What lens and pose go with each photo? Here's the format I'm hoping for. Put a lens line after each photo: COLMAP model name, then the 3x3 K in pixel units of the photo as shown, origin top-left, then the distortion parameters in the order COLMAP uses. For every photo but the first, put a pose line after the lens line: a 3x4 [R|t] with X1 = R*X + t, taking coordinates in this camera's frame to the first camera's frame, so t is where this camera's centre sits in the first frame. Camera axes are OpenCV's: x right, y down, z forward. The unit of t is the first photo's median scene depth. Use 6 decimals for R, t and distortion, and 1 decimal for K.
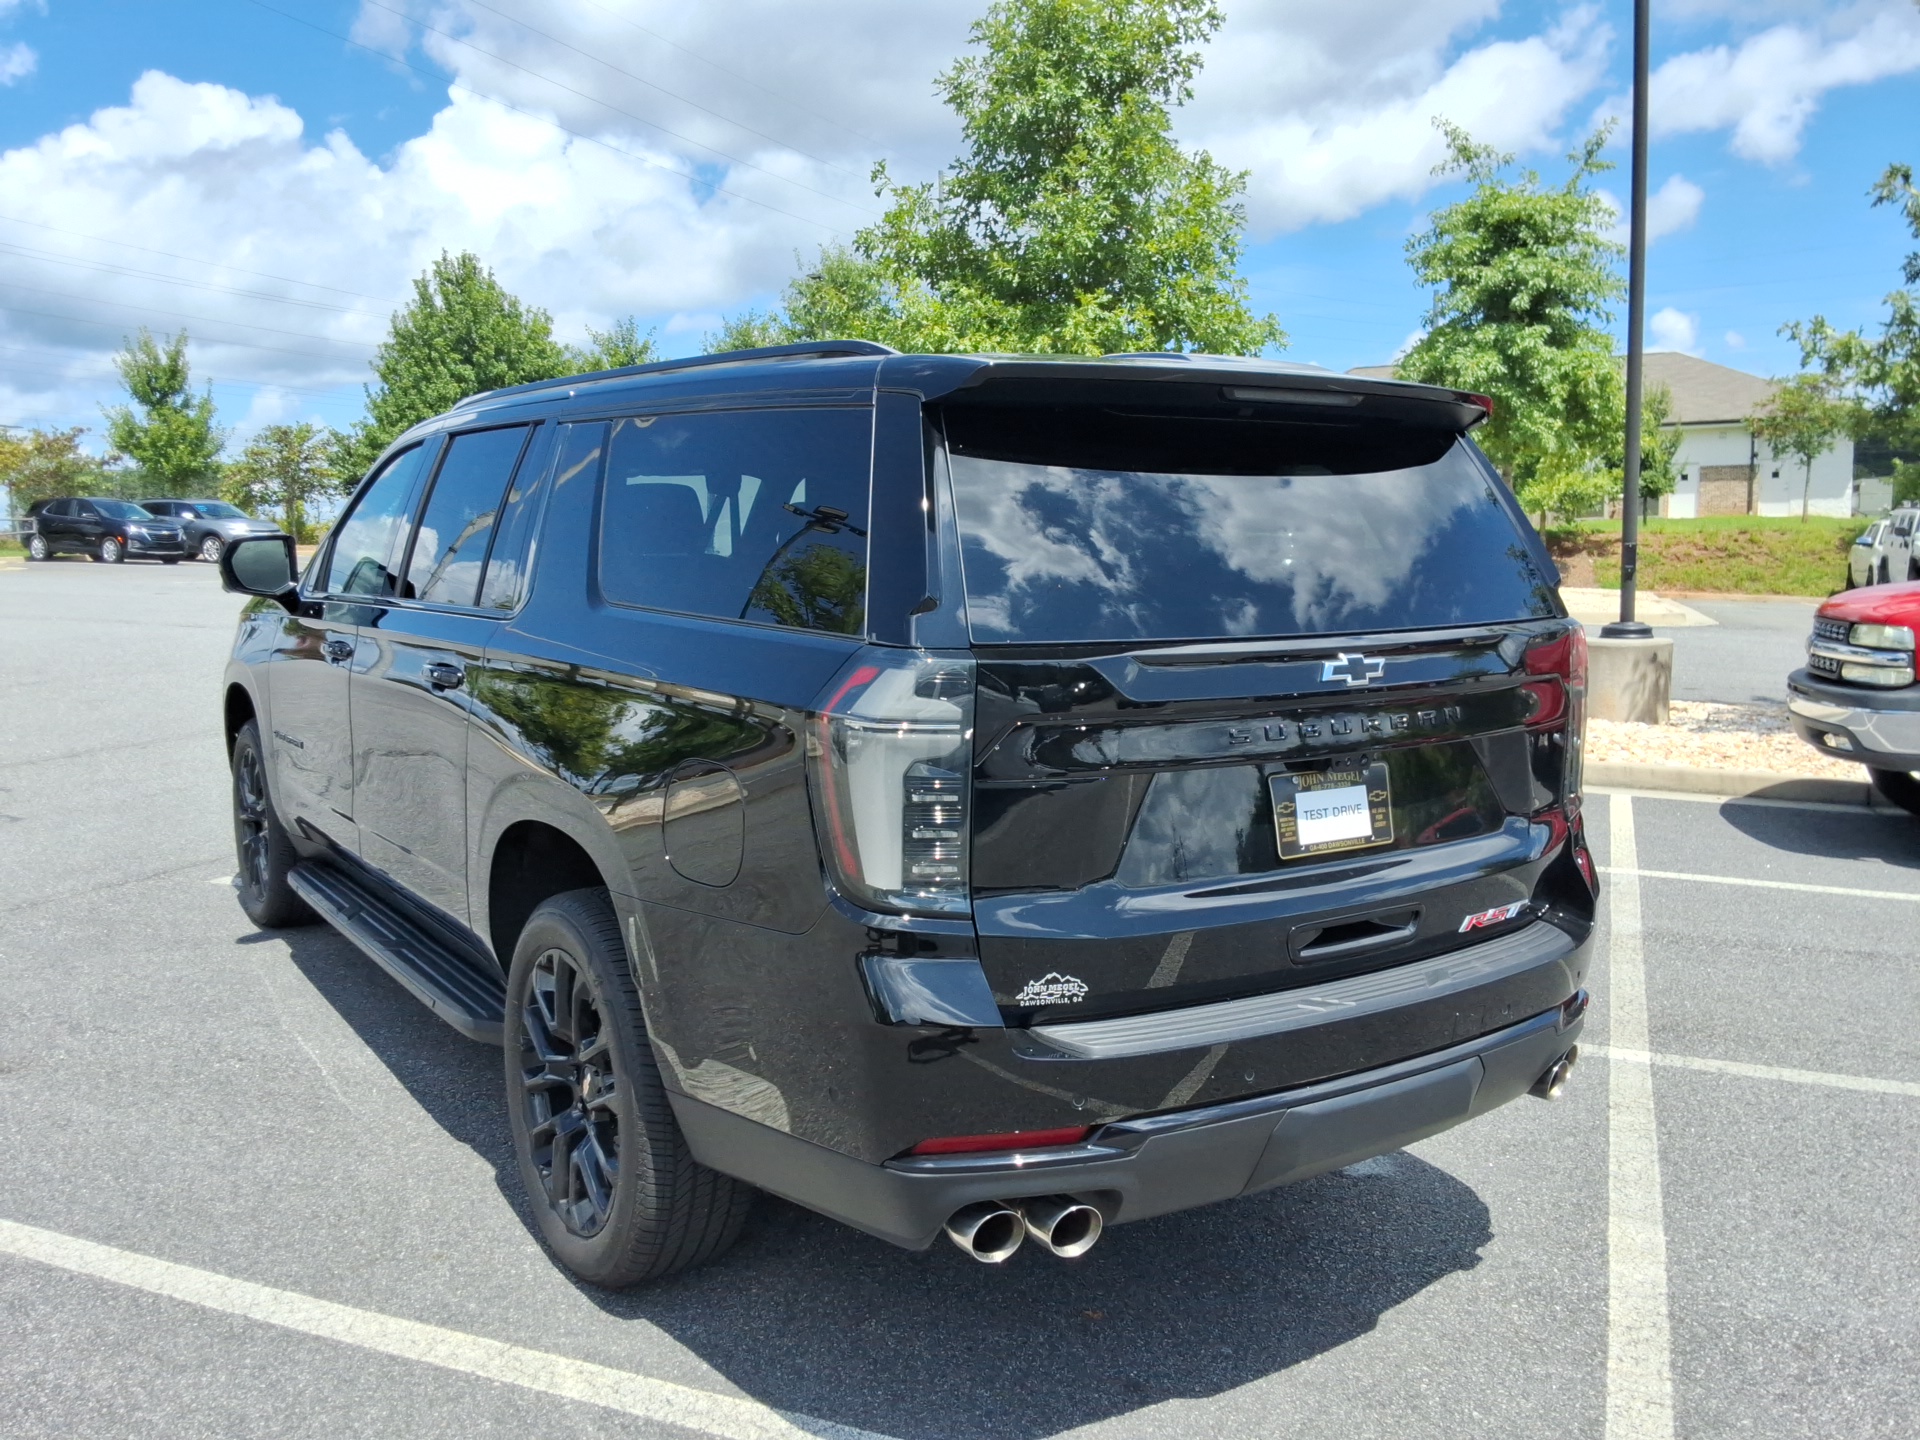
lens RADIAL K [[1556.6, 0, 966.3], [0, 1556.6, 725.4], [0, 0, 1]] dist [0.143673, -0.226070]
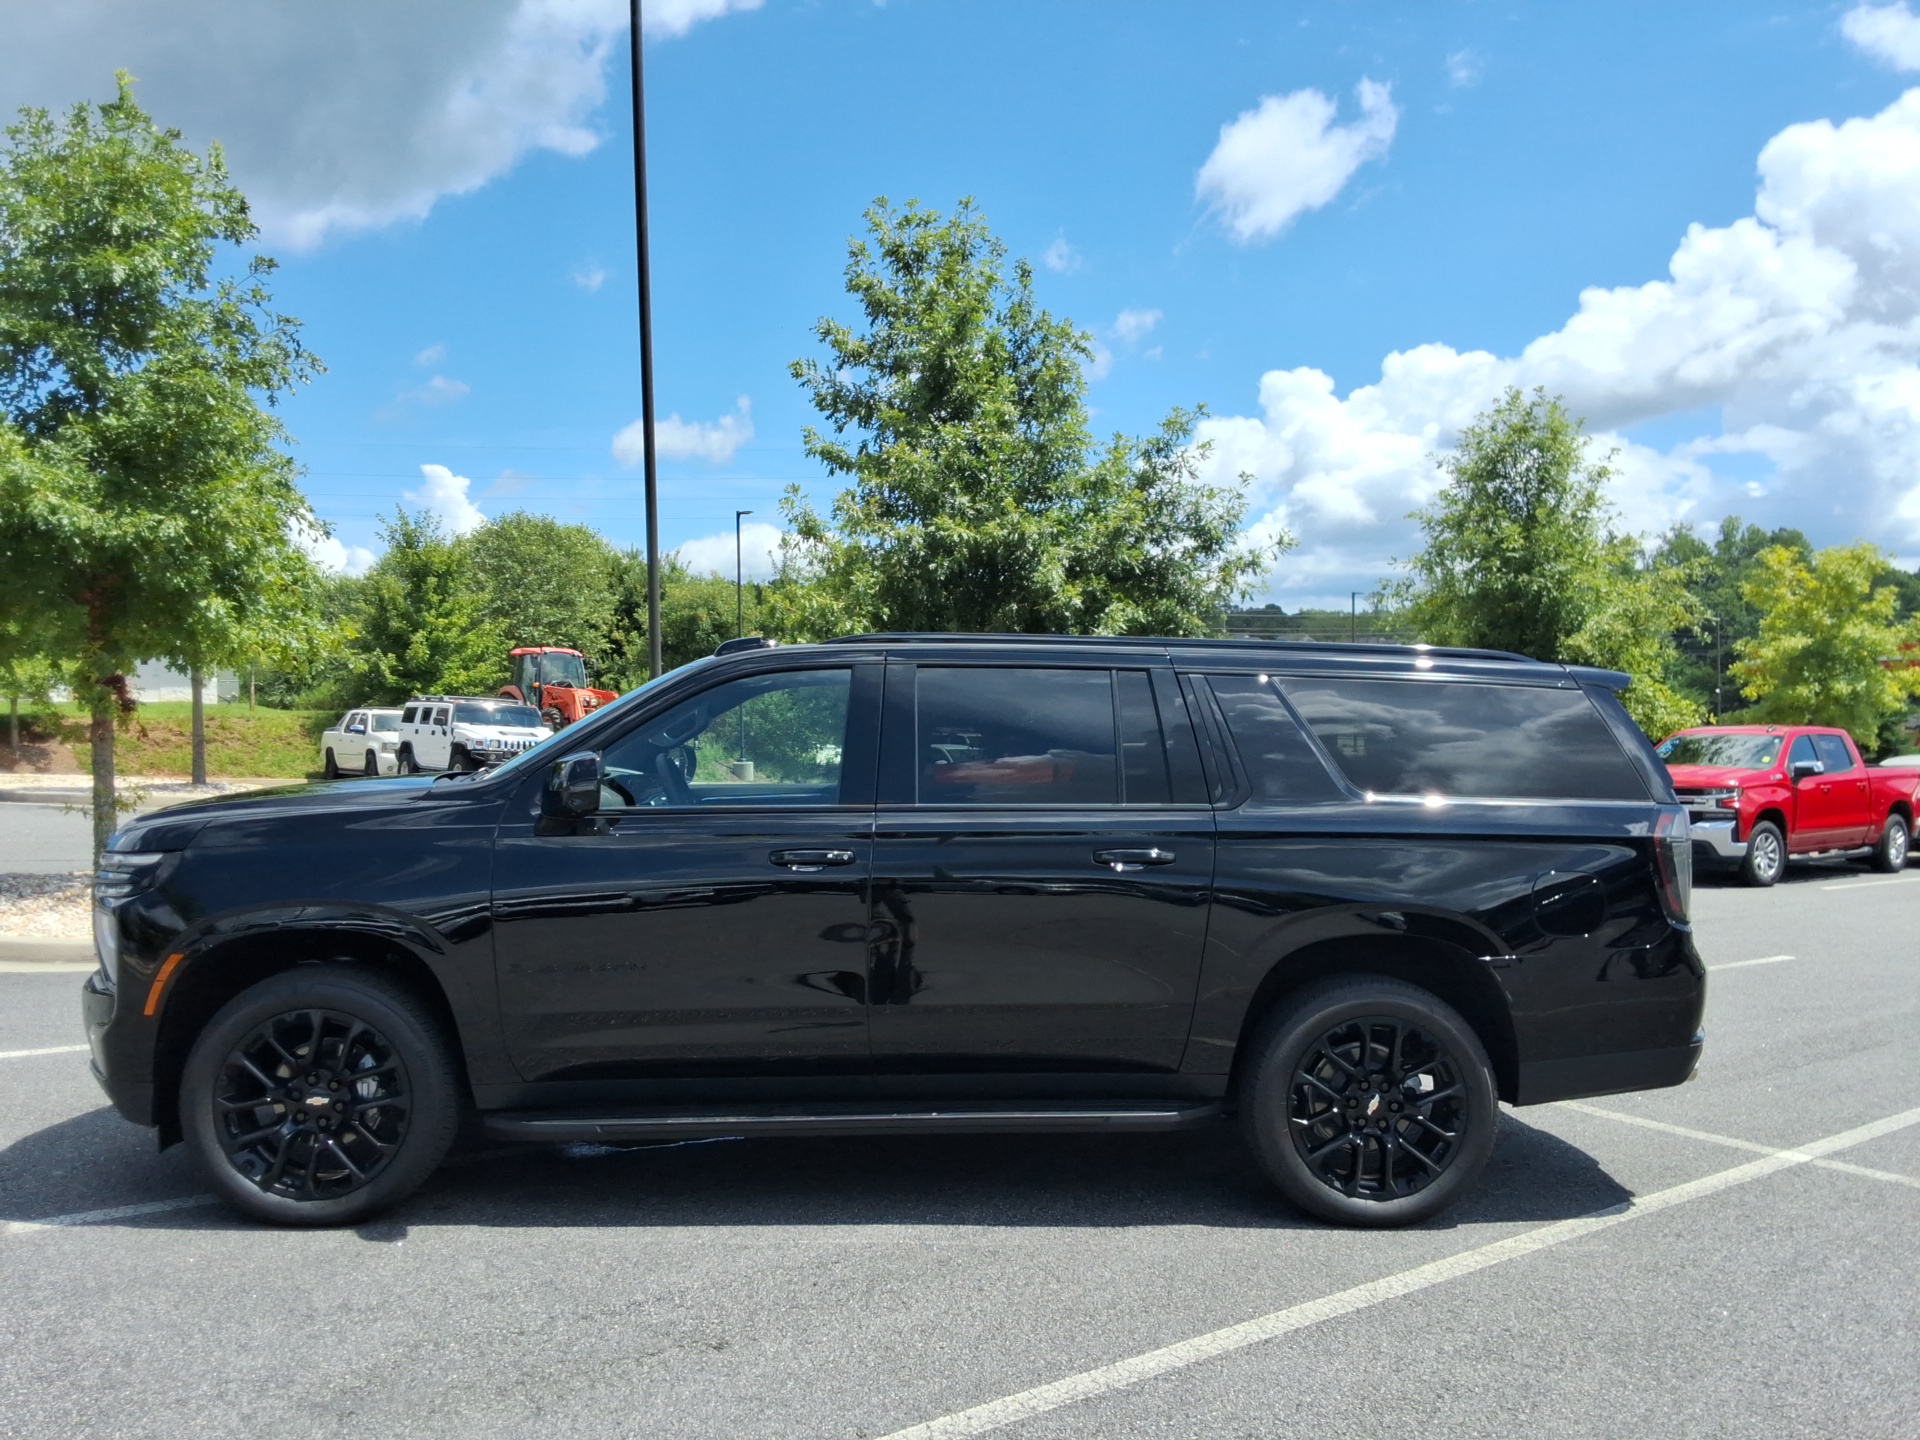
lens RADIAL K [[1536.7, 0, 1003.6], [0, 1536.7, 722.4], [0, 0, 1]] dist [0.127230, -0.191038]
pose [[0.496126, 0.004019, 0.868241, -0.491192], [0.096308, 0.993564, -0.059631, -0.025093], [-0.862893, 0.113203, 0.492545, 0.144199]]
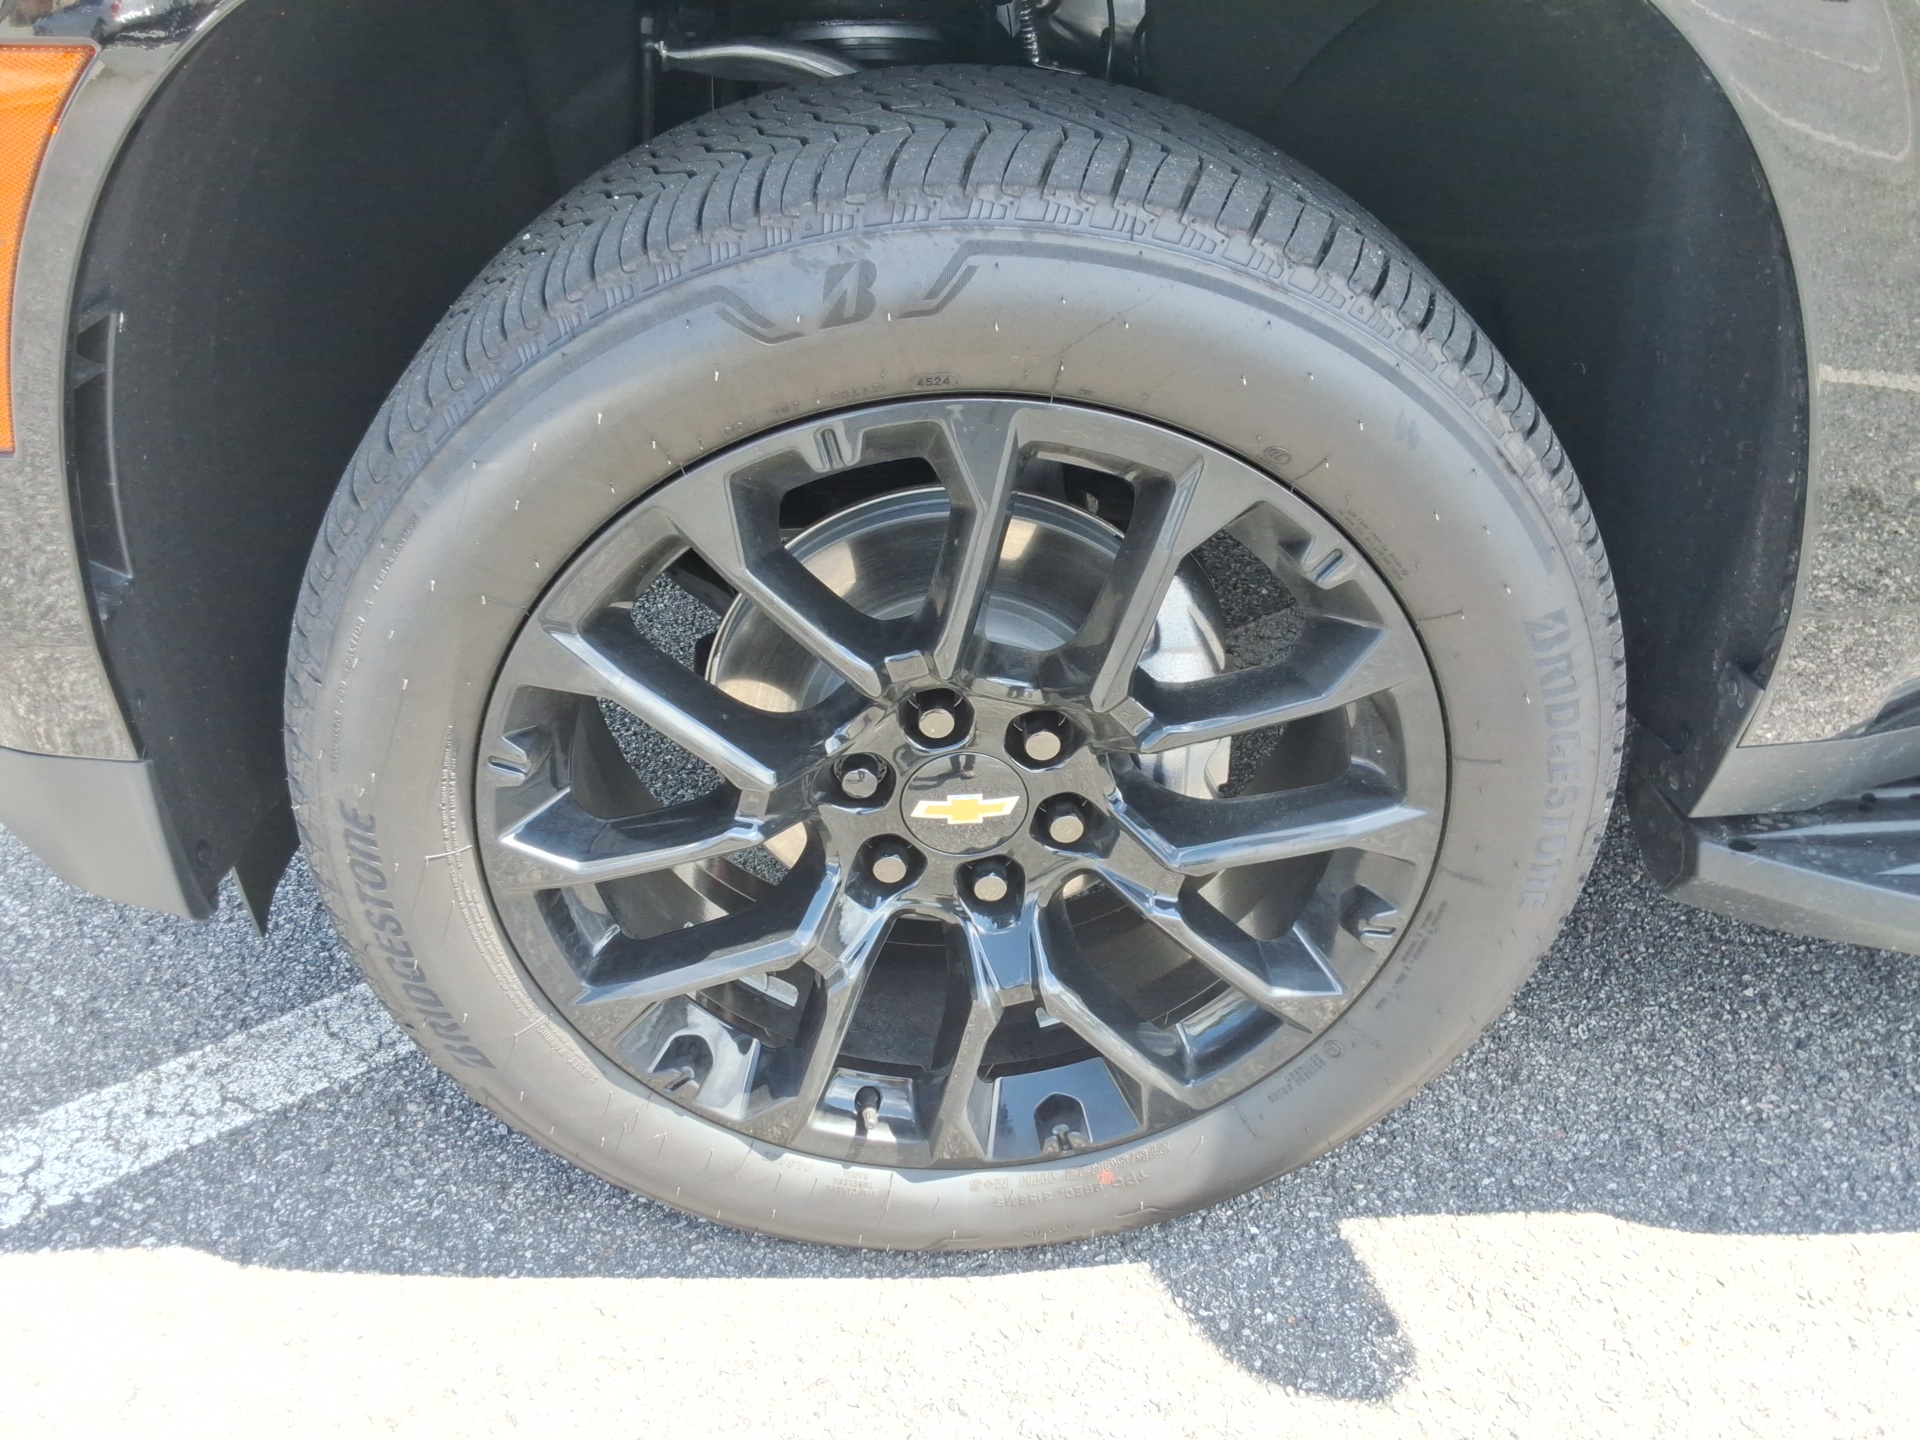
lens RADIAL K [[1556.6, 0, 966.3], [0, 1556.6, 725.4], [0, 0, 1]] dist [0.143673, -0.226070]
pose [[0.513226, -0.490246, 0.704456, -0.282322], [0.098414, 0.849004, 0.519141, -0.015422], [-0.852593, -0.197108, 0.483977, 0.469636]]
